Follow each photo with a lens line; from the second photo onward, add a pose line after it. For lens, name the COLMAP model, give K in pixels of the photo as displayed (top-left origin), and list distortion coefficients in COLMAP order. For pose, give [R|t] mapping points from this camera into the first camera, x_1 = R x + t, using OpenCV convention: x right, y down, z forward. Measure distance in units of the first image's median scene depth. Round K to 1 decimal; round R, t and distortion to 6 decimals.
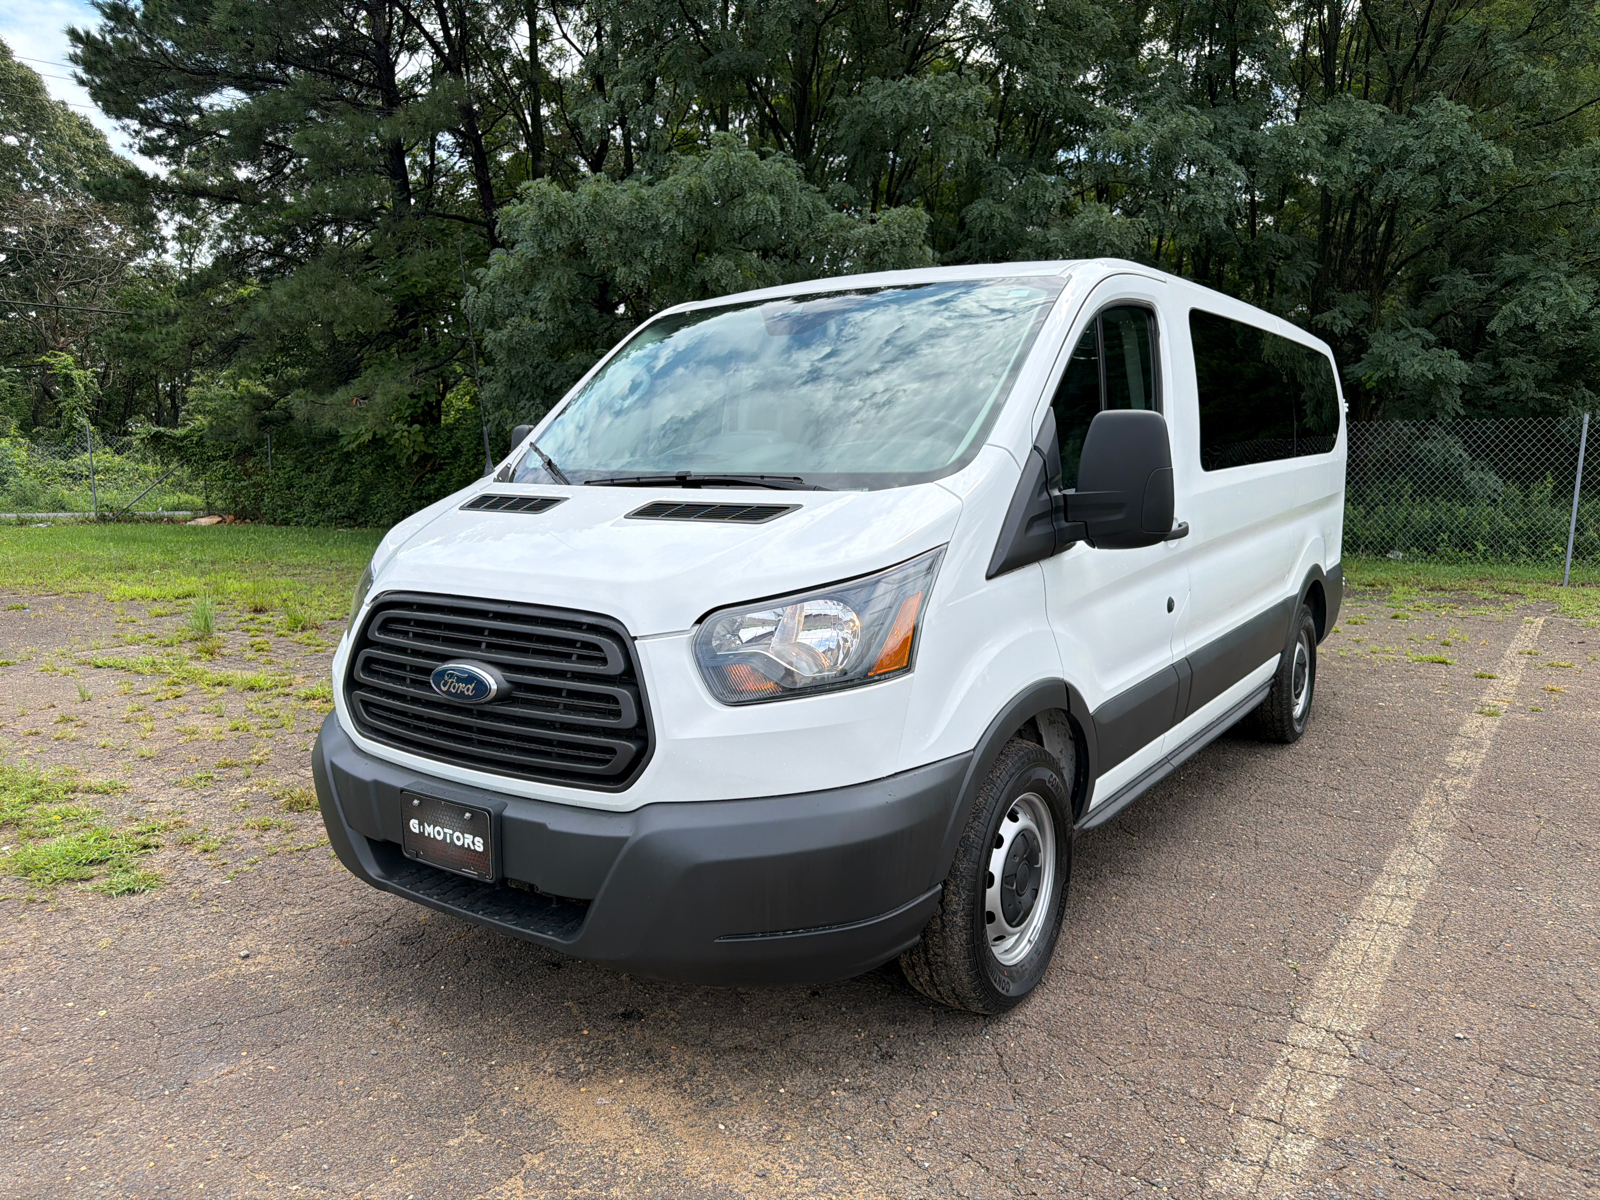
lens RADIAL K [[1158.9, 0, 807.9], [0, 1158.9, 585.9], [0, 0, 1]] dist [0.030705, -0.030460]
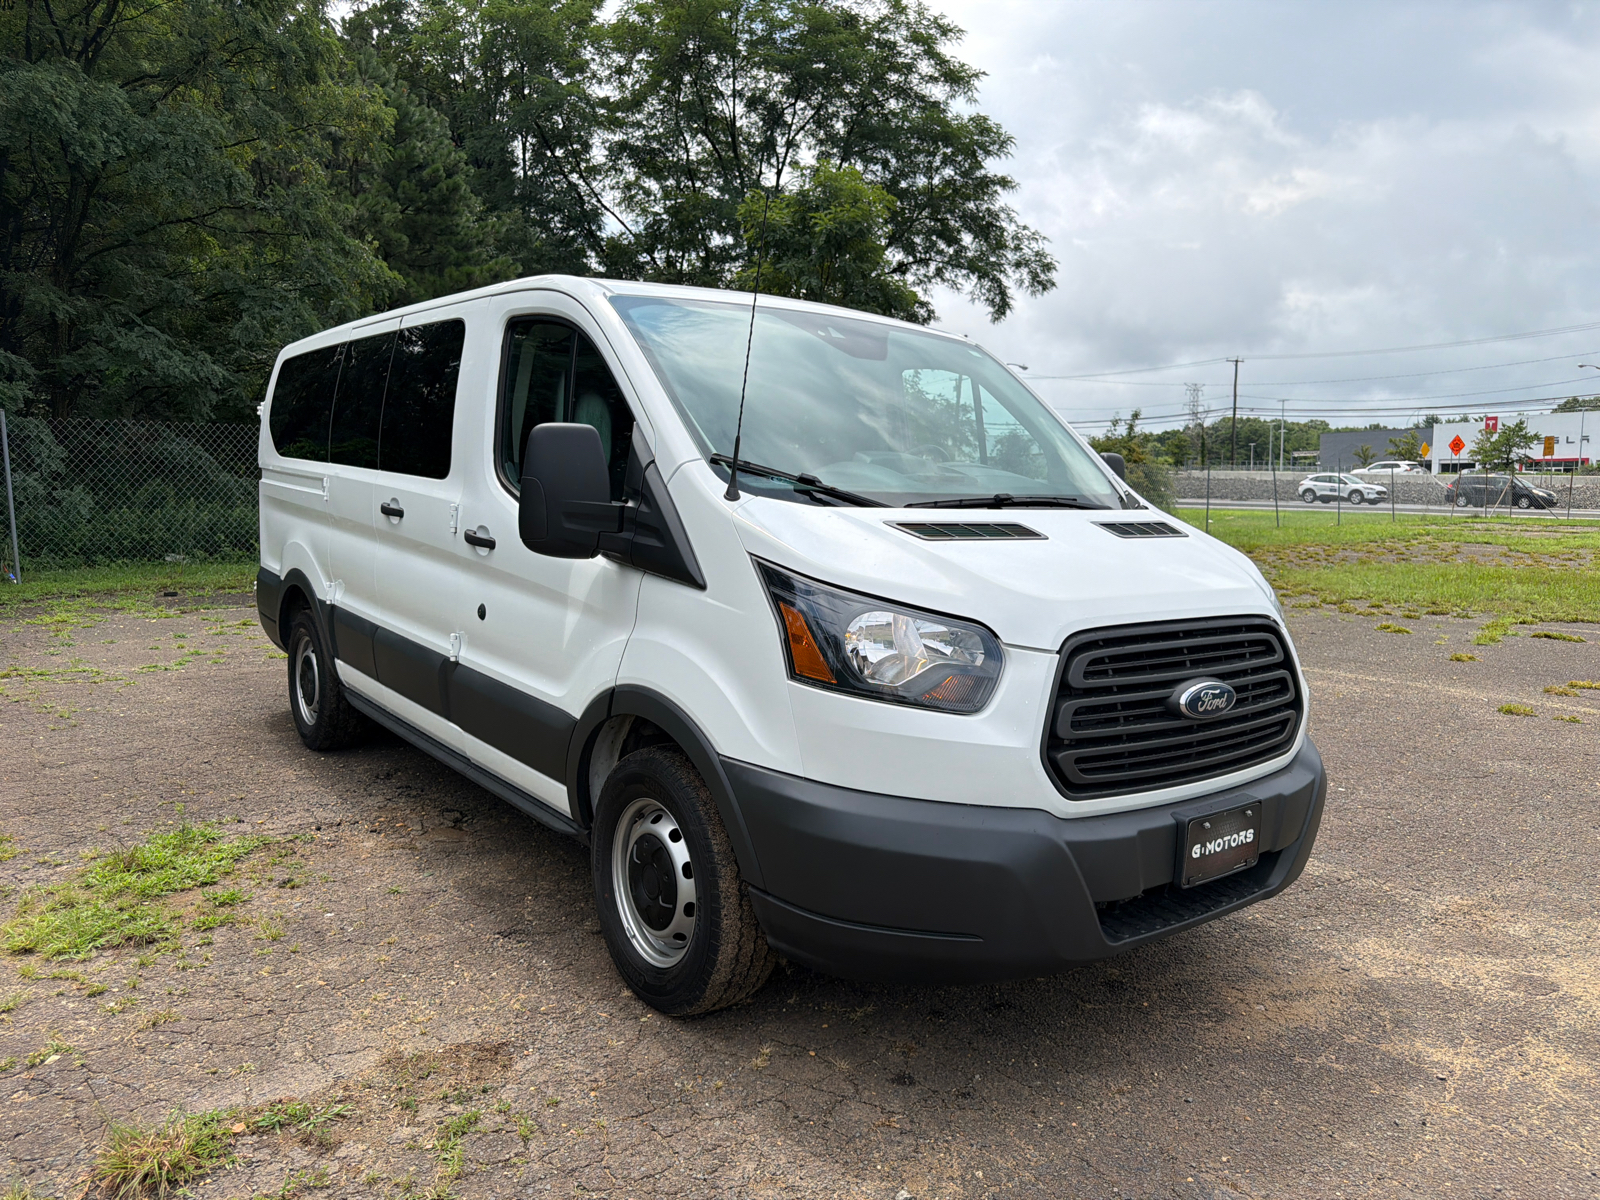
lens RADIAL K [[1158.9, 0, 792.7], [0, 1158.9, 598.1], [0, 0, 1]] dist [0.030705, -0.030460]
pose [[0.319759, -0.092609, 0.942962, -1.276246], [0.079167, 0.994343, 0.070809, -0.102318], [-0.944186, 0.052009, 0.325282, 0.915963]]
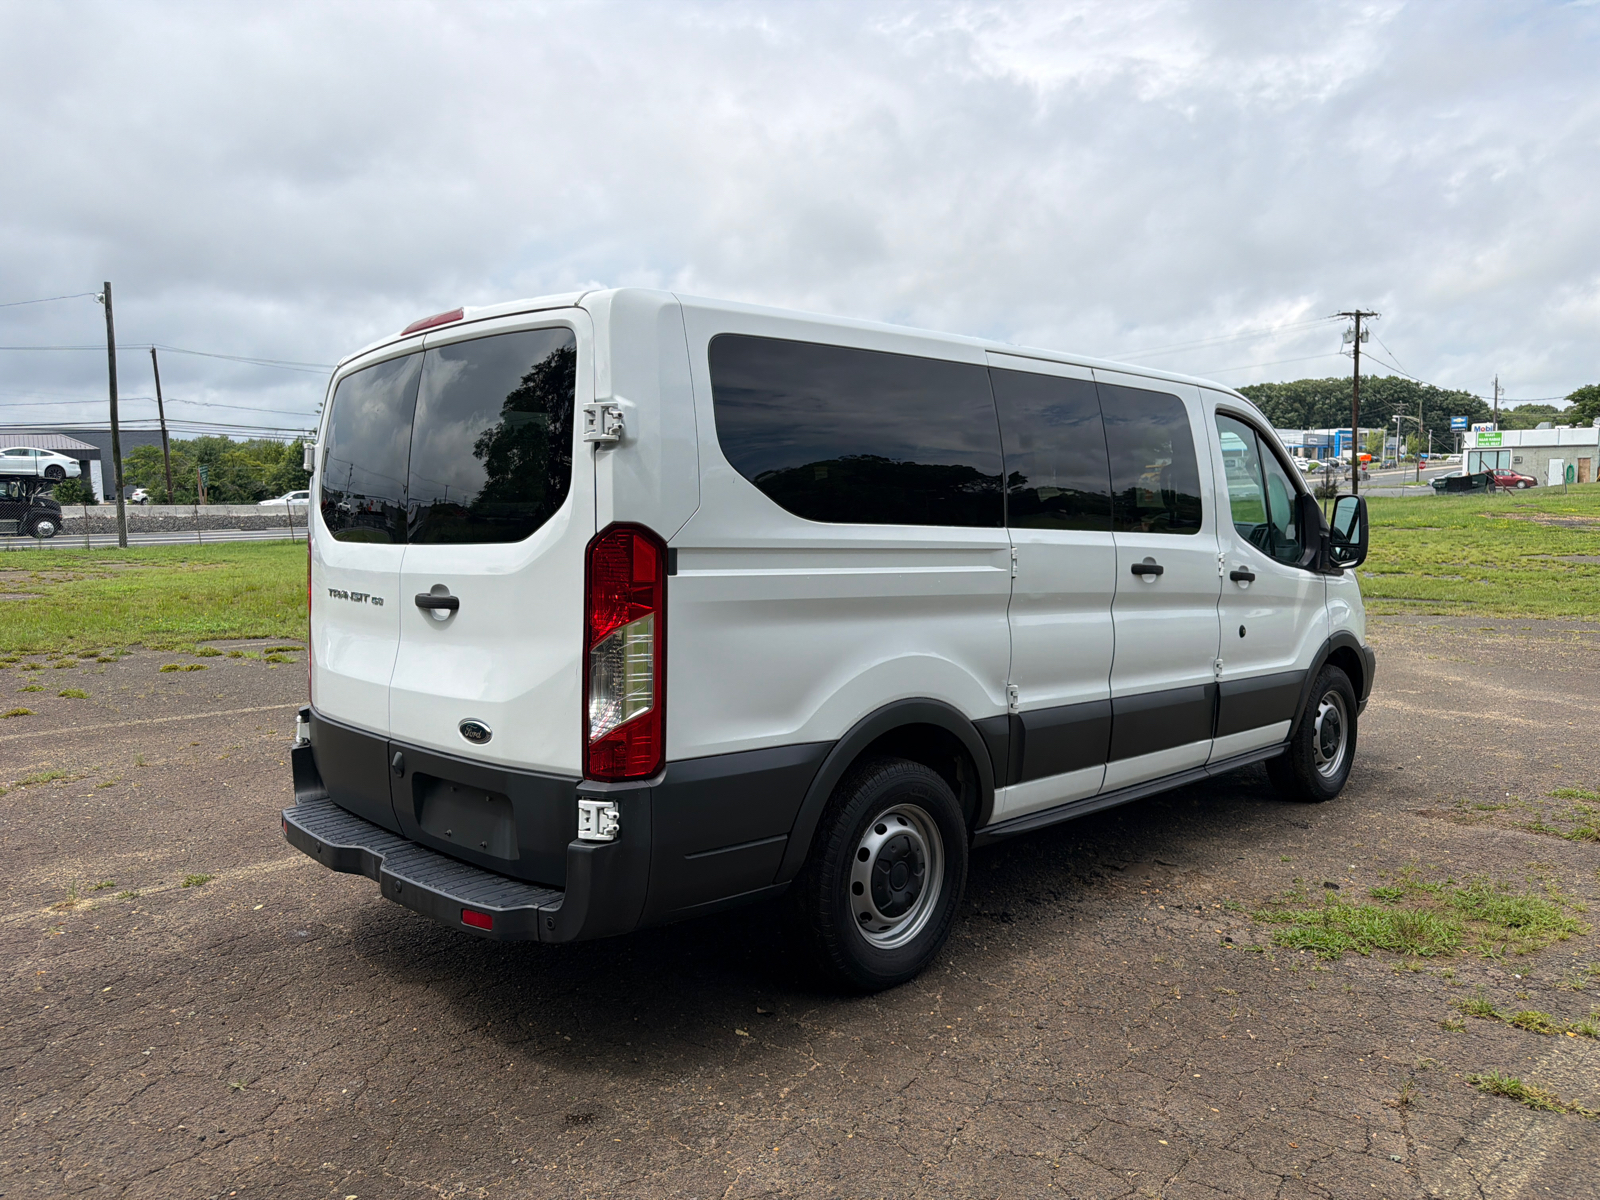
lens RADIAL K [[1158.9, 0, 776.9], [0, 1158.9, 603.2], [0, 0, 1]] dist [0.030705, -0.030460]
pose [[-0.976499, -0.005358, 0.215453, 0.138622], [0.034365, 0.983030, 0.180197, -0.394903], [-0.212763, 0.183366, -0.959744, 3.449547]]
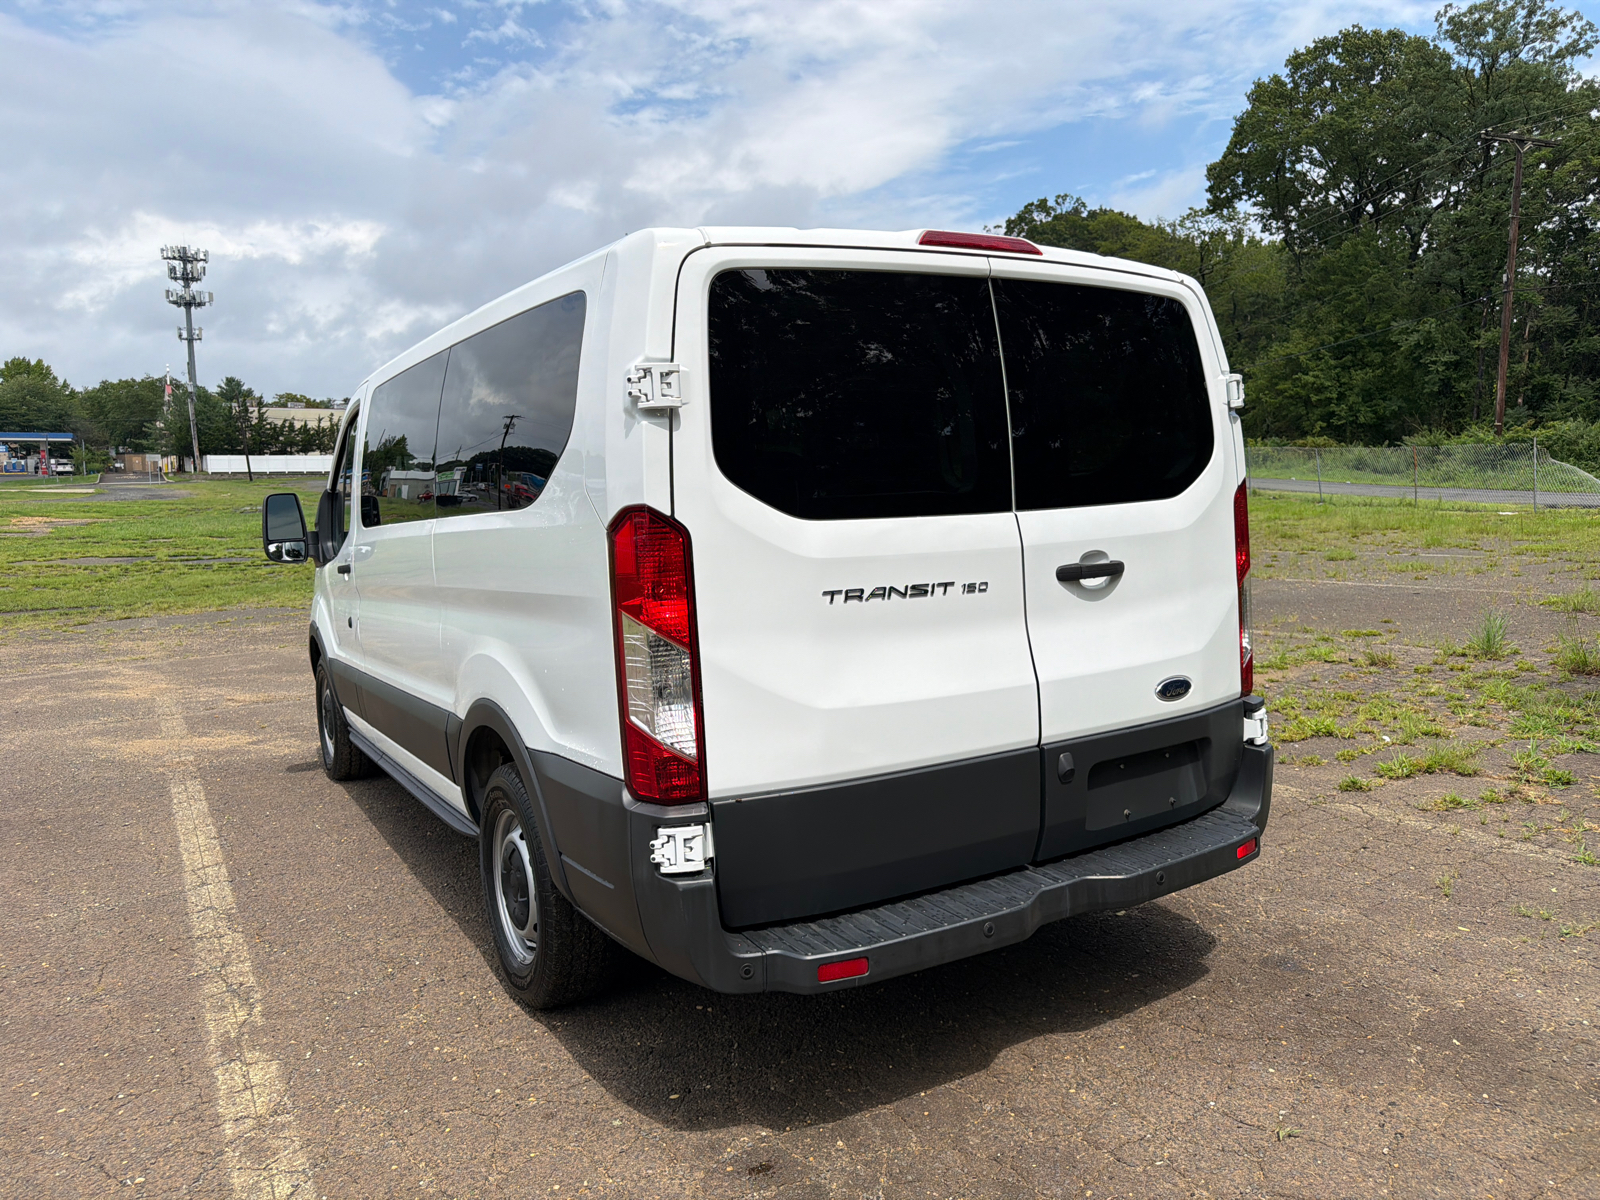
lens RADIAL K [[1158.9, 0, 816.3], [0, 1158.9, 595.6], [0, 0, 1]] dist [0.030705, -0.030460]
pose [[-0.406940, 0.100690, -0.907888, 1.715795], [-0.063877, 0.988336, 0.138243, -0.307878], [0.911219, 0.114250, -0.395762, 2.627367]]
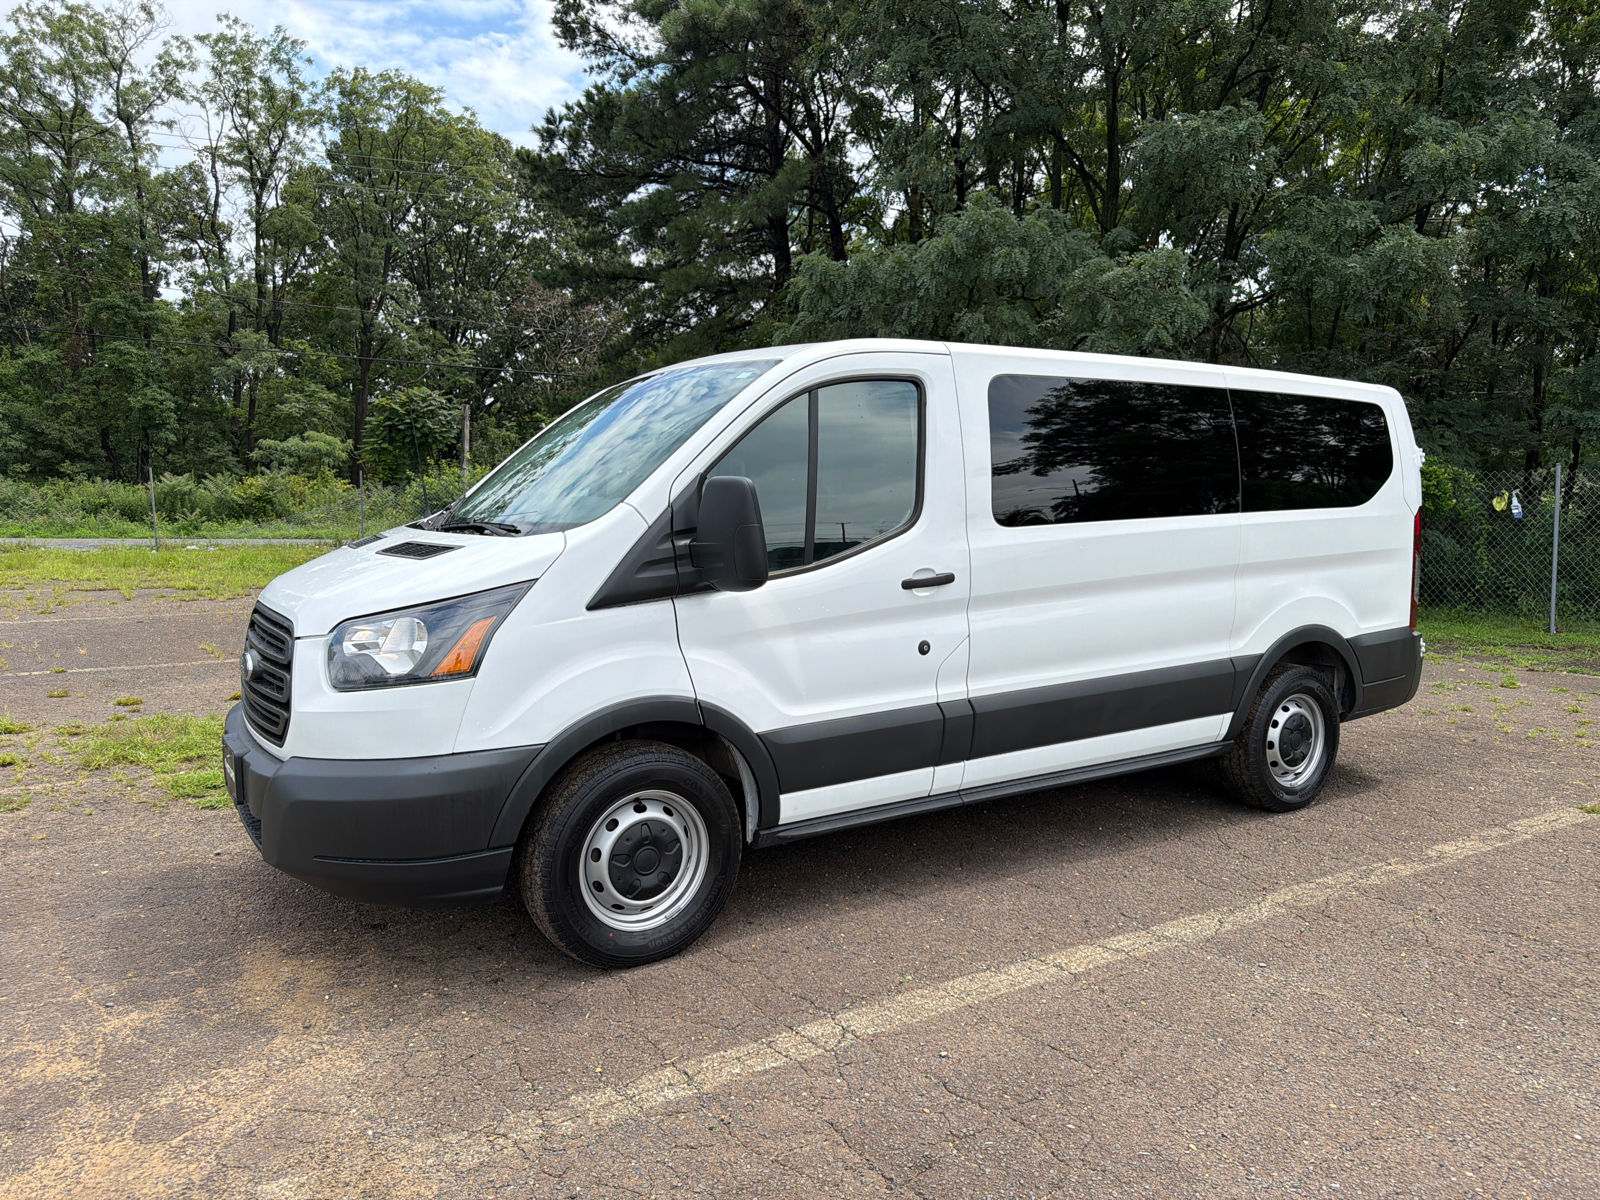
lens RADIAL K [[1158.9, 0, 798.8], [0, 1158.9, 595.8], [0, 0, 1]] dist [0.030705, -0.030460]
pose [[0.922198, 0.039245, -0.384722, 0.798993], [-0.049129, 0.998666, -0.015893, -0.012095], [0.383586, 0.033558, 0.922895, -0.056111]]
